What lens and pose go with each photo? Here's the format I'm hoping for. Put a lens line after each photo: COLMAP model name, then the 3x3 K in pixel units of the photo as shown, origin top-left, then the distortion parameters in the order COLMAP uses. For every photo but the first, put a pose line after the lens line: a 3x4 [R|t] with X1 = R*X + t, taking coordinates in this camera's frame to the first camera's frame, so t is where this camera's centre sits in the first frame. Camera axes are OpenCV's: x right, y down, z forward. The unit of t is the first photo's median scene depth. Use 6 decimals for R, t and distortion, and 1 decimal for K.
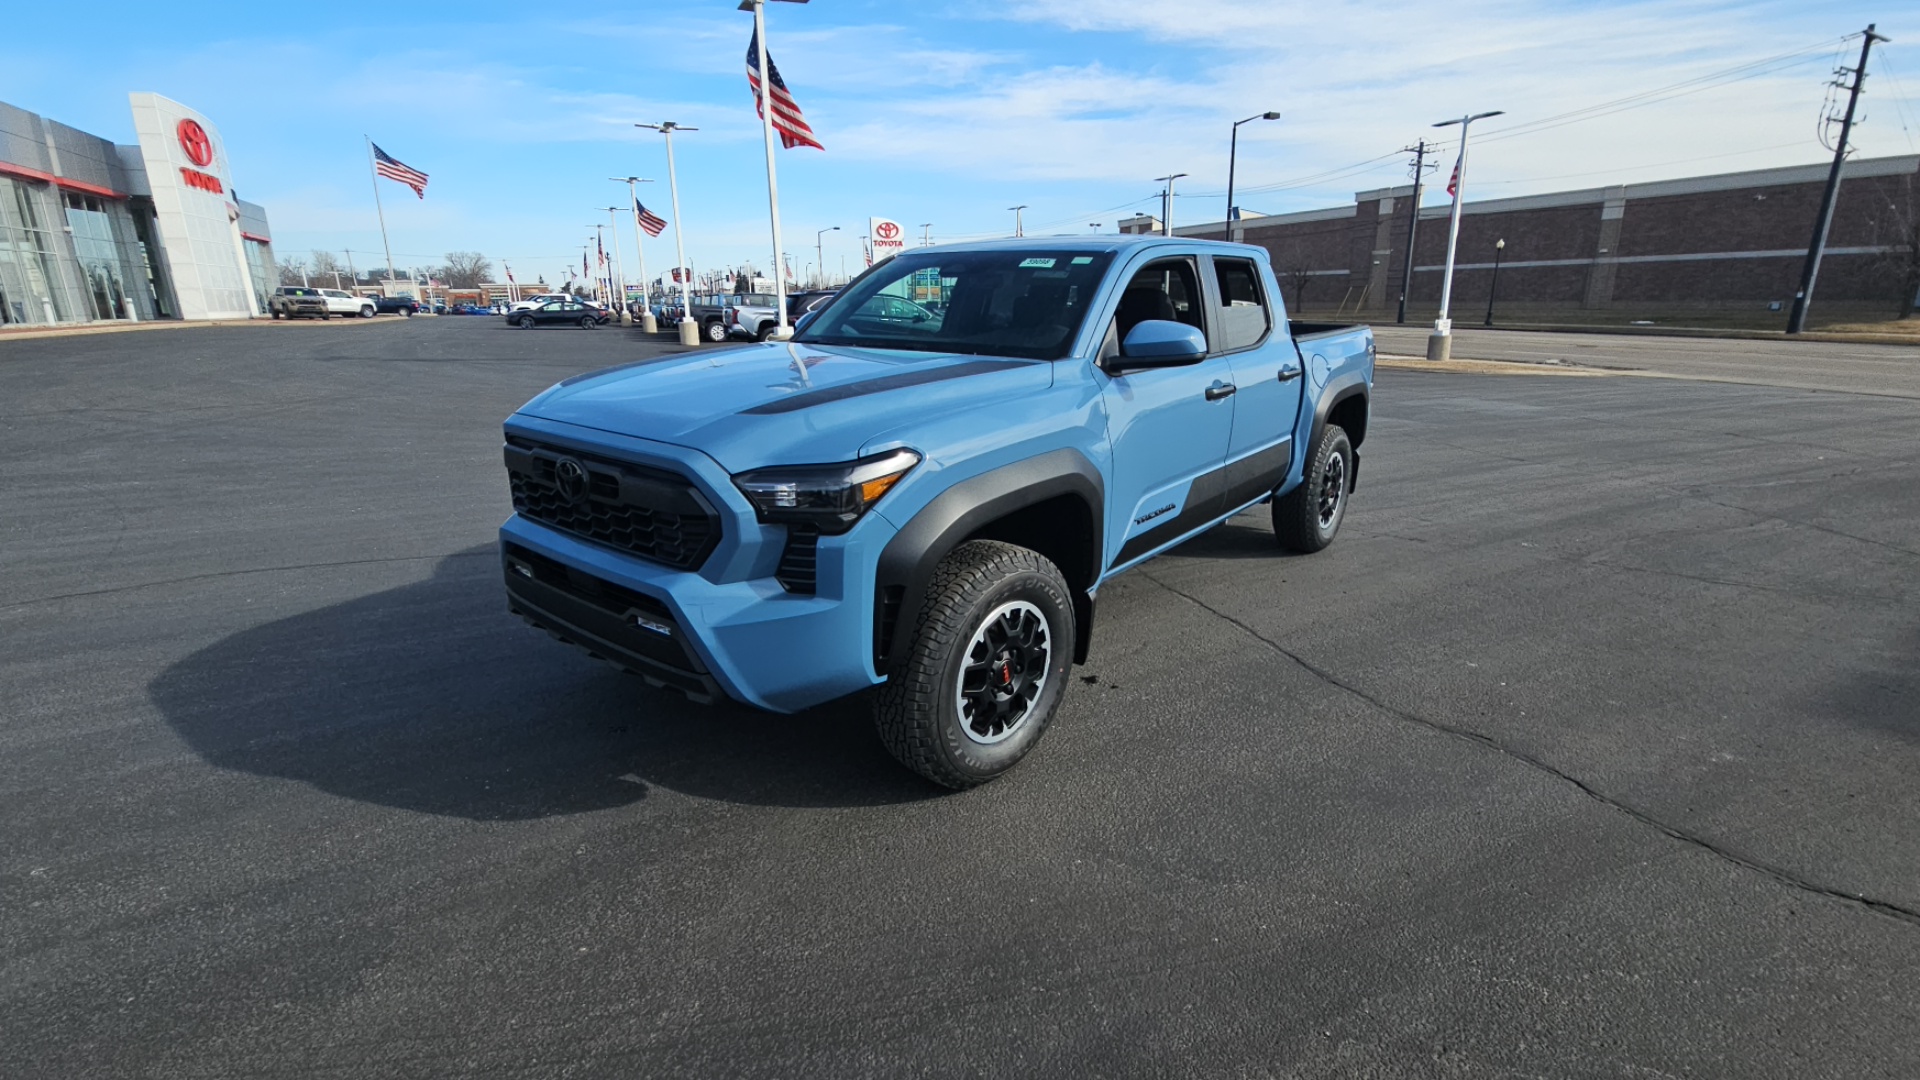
lens RADIAL K [[854.7, 0, 987.3], [0, 854.7, 538.3], [0, 0, 1]] dist [0.005907, -0.003067]
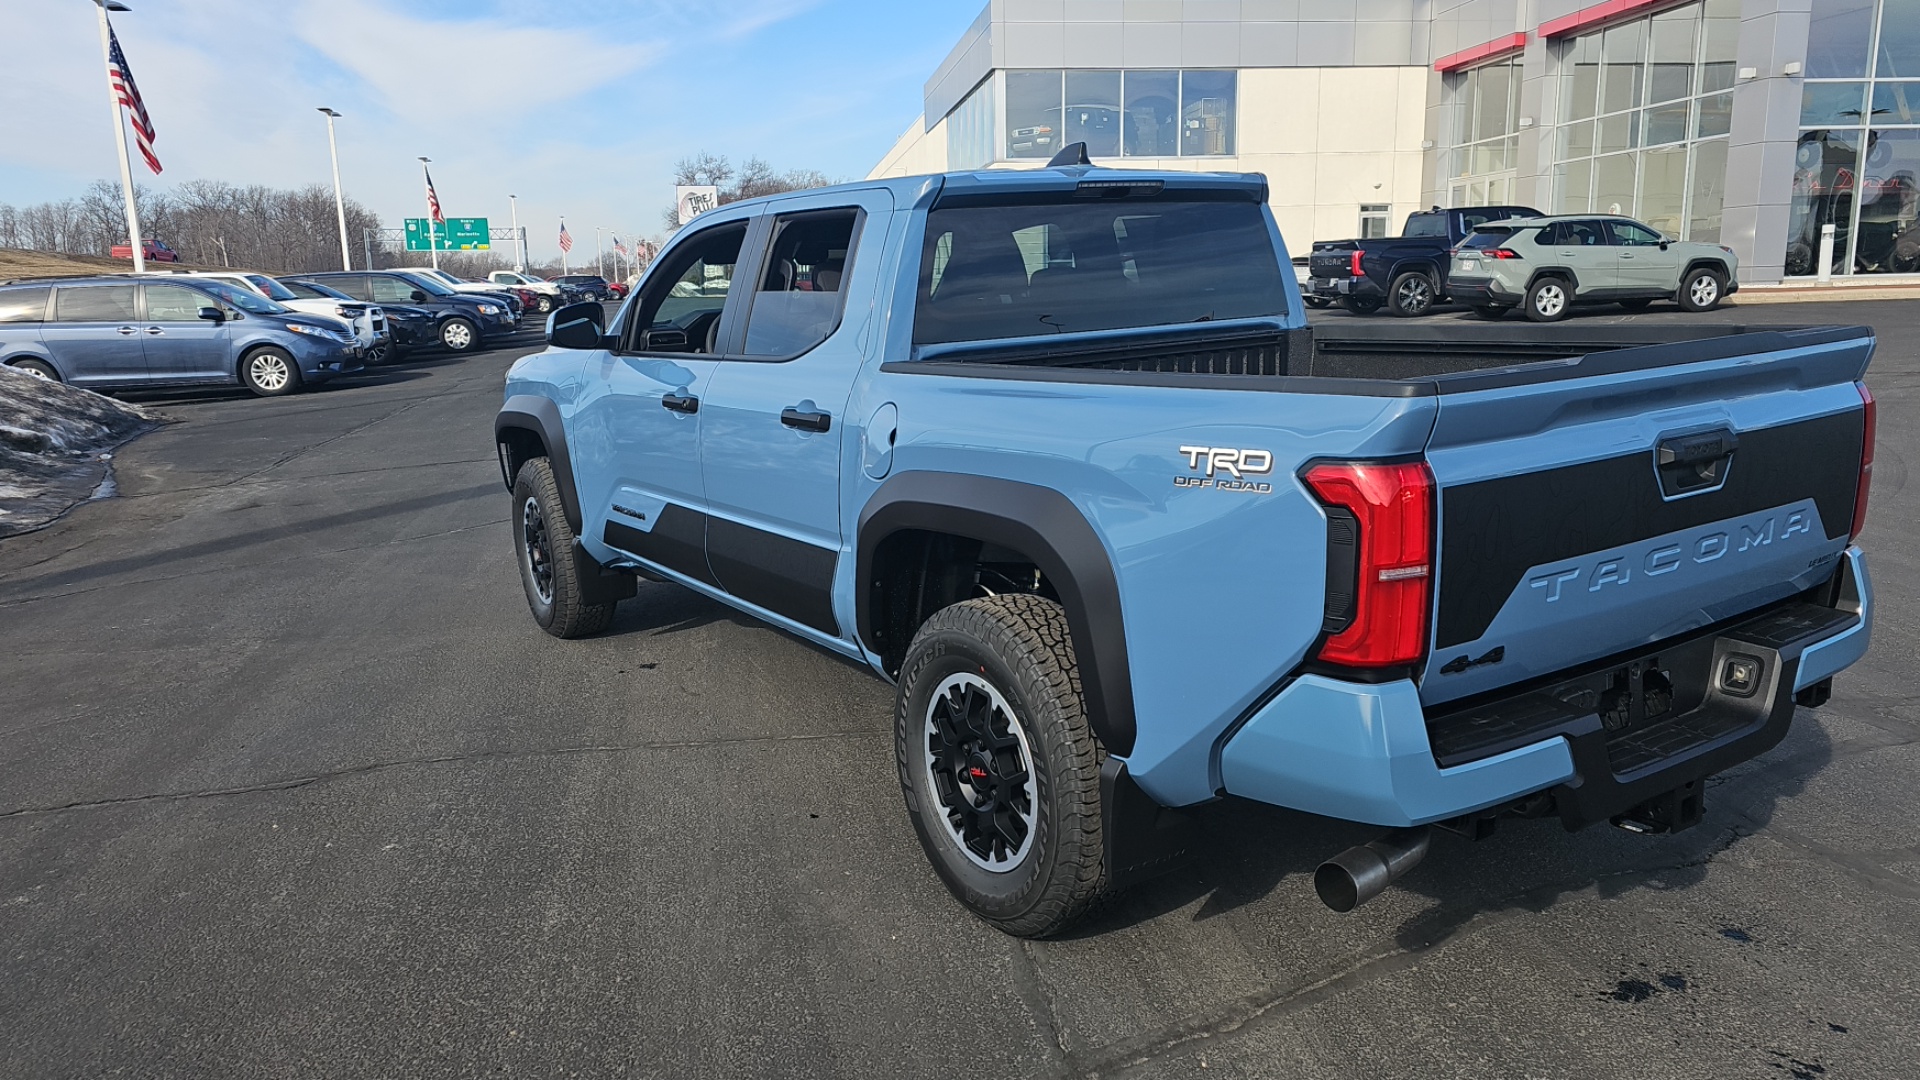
lens RADIAL K [[1365.2, 0, 956.9], [0, 1365.2, 549.5], [0, 0, 1]] dist [0.075054, -0.065737]
pose [[-0.322484, 0.204325, -0.924259, 0.114618], [-0.231631, 0.929706, 0.286347, -0.039102], [0.917797, 0.306429, -0.252487, 0.135269]]
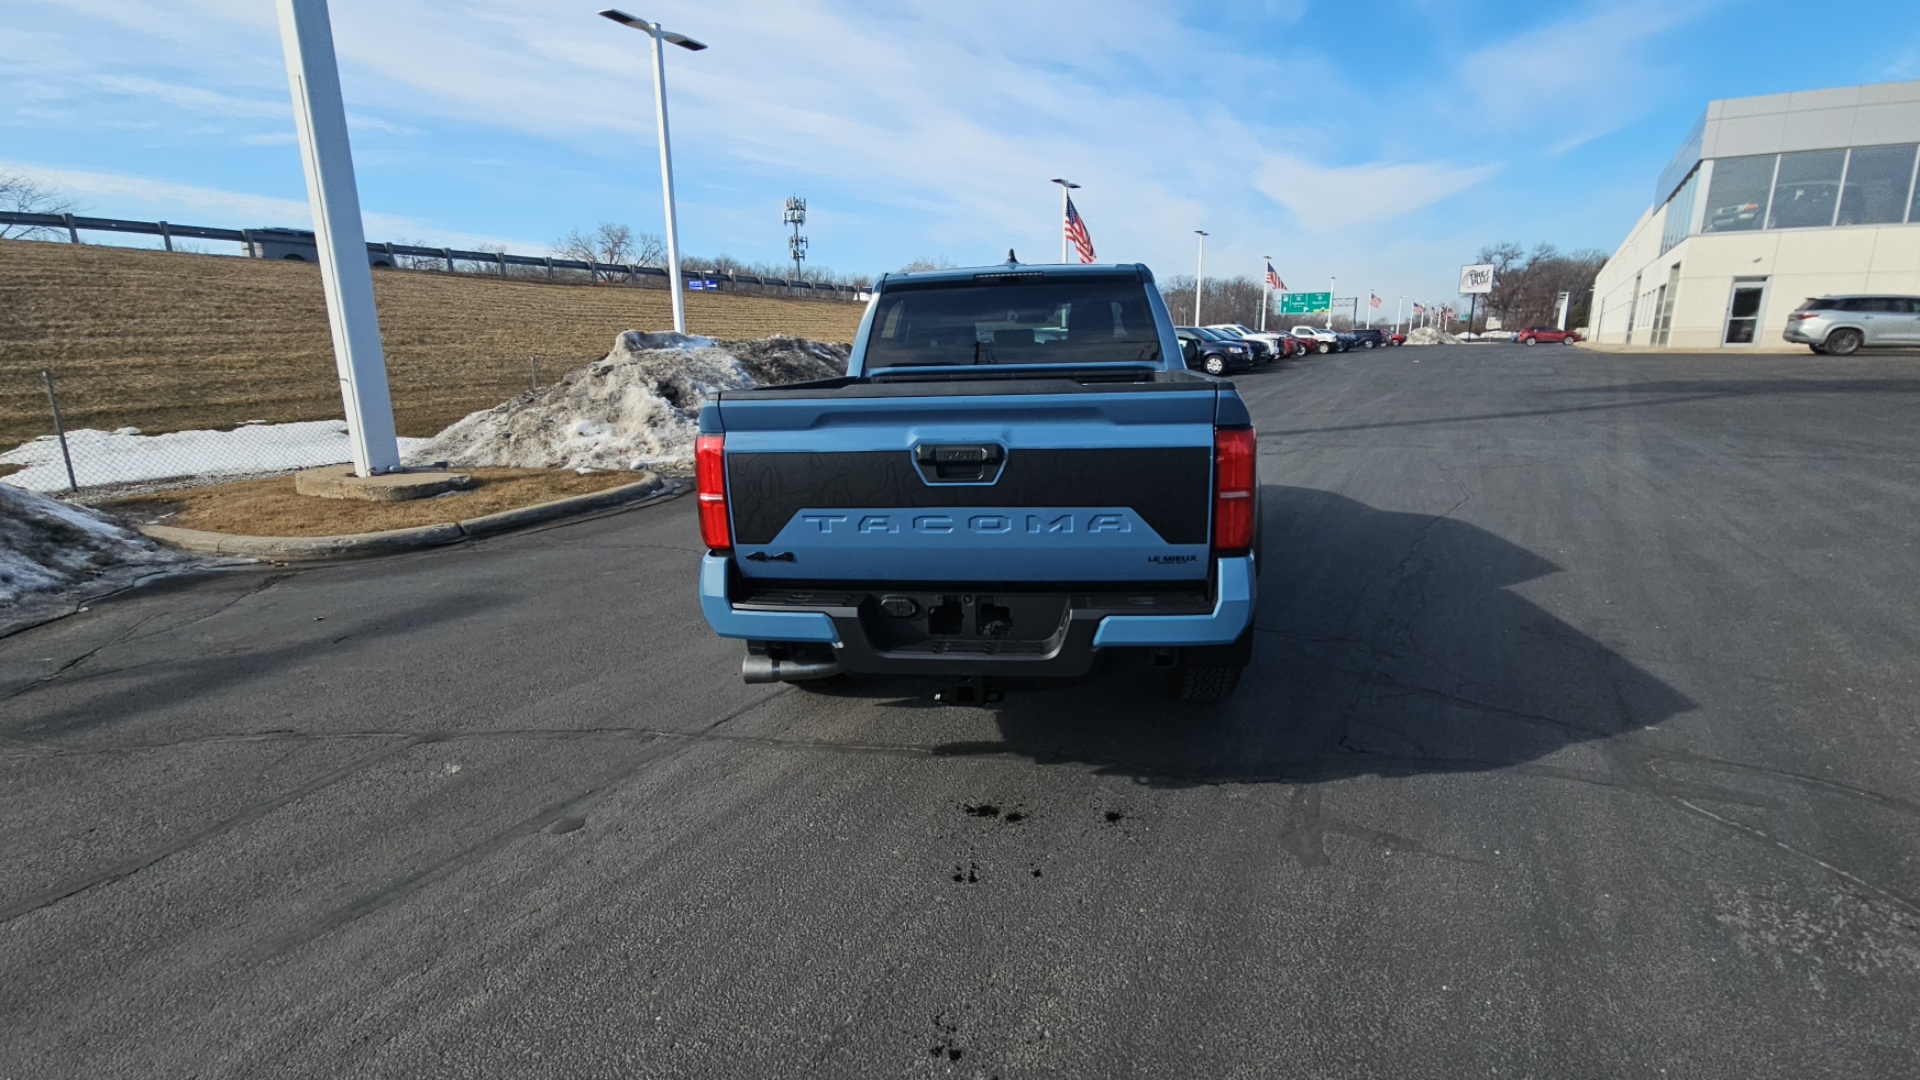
lens RADIAL K [[854.7, 0, 984.0], [0, 854.7, 546.4], [0, 0, 1]] dist [0.005907, -0.003067]
pose [[-0.860562, 0.139365, -0.489909, 0.073772], [-0.119575, 0.879681, 0.460286, -0.054023], [0.495111, 0.454685, -0.740356, 0.193580]]
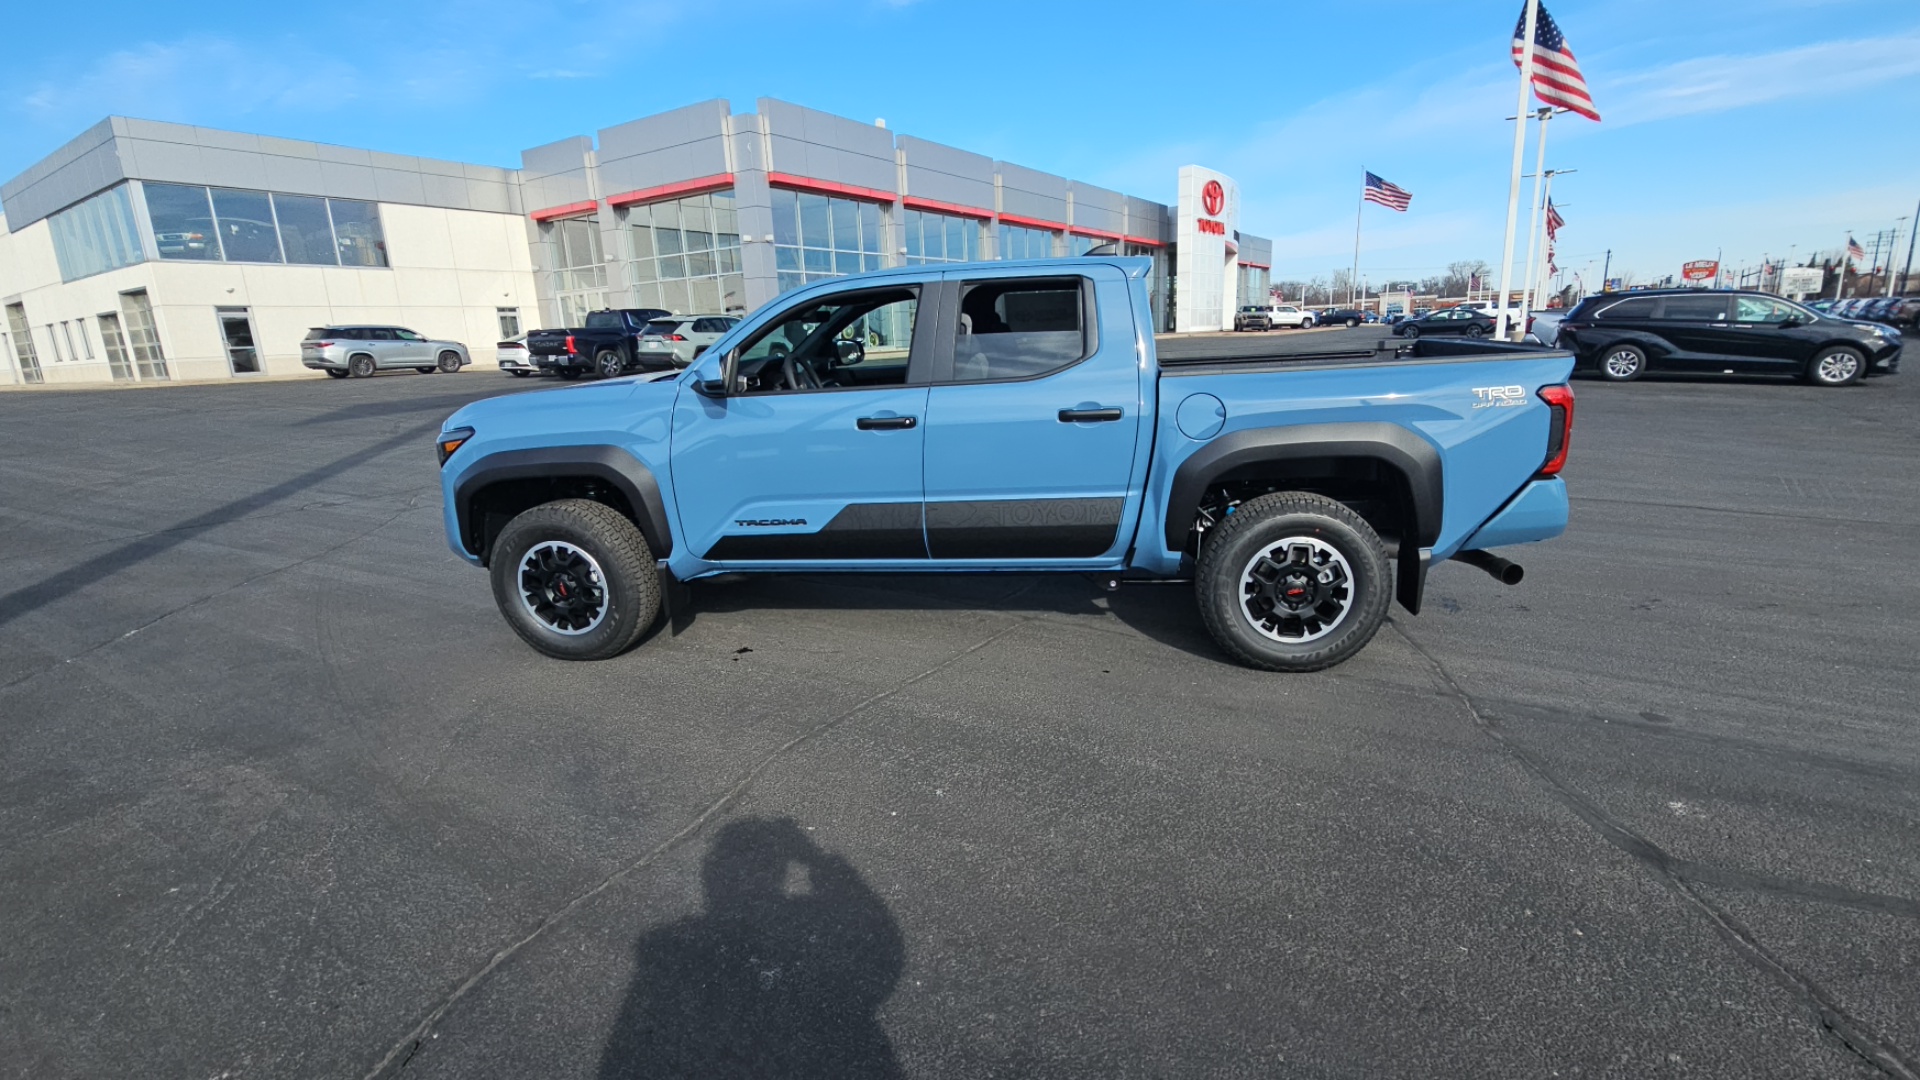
lens RADIAL K [[854.7, 0, 974.3], [0, 854.7, 543.5], [0, 0, 1]] dist [0.005907, -0.003067]
pose [[0.506016, 0.200625, -0.838867, 0.101651], [-0.202902, 0.972967, 0.110303, -0.014399], [0.838319, 0.114393, 0.533043, 0.050080]]
